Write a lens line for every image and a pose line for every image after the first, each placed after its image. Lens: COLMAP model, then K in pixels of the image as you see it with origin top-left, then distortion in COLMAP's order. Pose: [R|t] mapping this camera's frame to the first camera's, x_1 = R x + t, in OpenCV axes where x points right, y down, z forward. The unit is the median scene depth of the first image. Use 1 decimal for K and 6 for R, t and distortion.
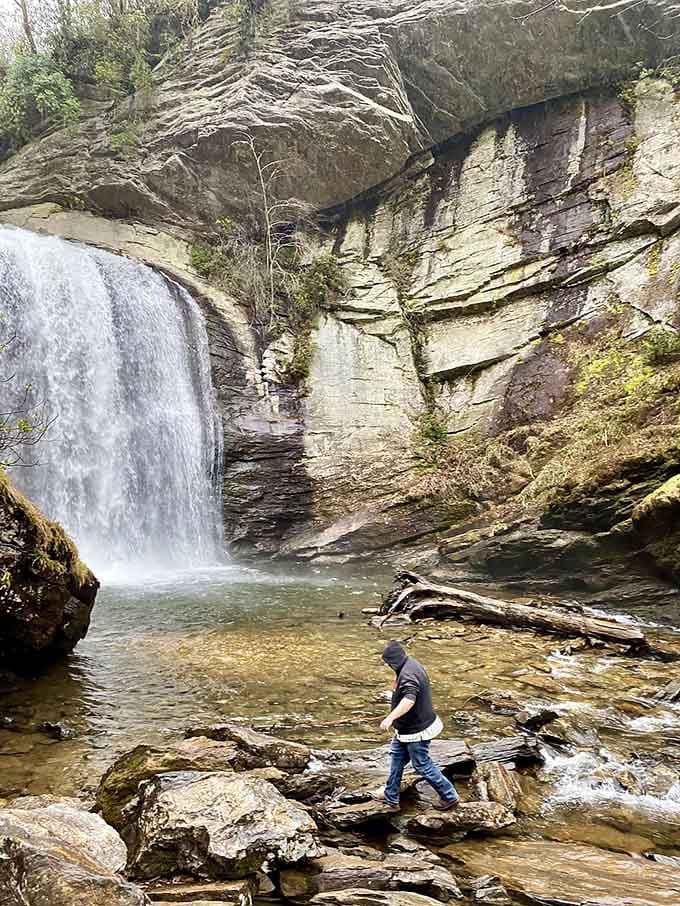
lens RADIAL K [[691.1, 0, 322.6], [0, 691.1, 456.4], [0, 0, 1]] dist [0.074607, -0.152651]
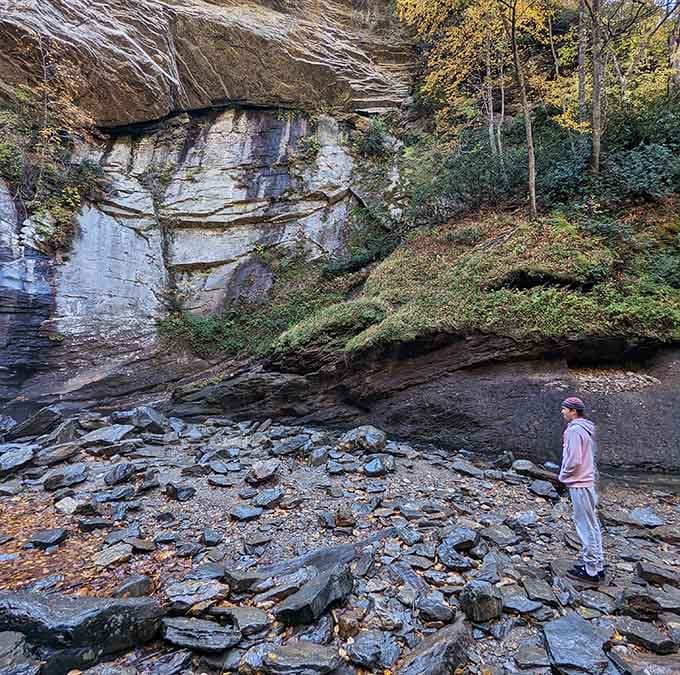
lens RADIAL K [[433.6, 0, 339.5], [0, 433.6, 306.4], [0, 0, 1]] dist [-0.002491, 0.005249]
pose [[0.829326, 0.111753, 0.547475, -0.029451], [-0.051906, 0.990967, -0.123654, 0.048666], [-0.556348, 0.074132, 0.827636, 0.136486]]
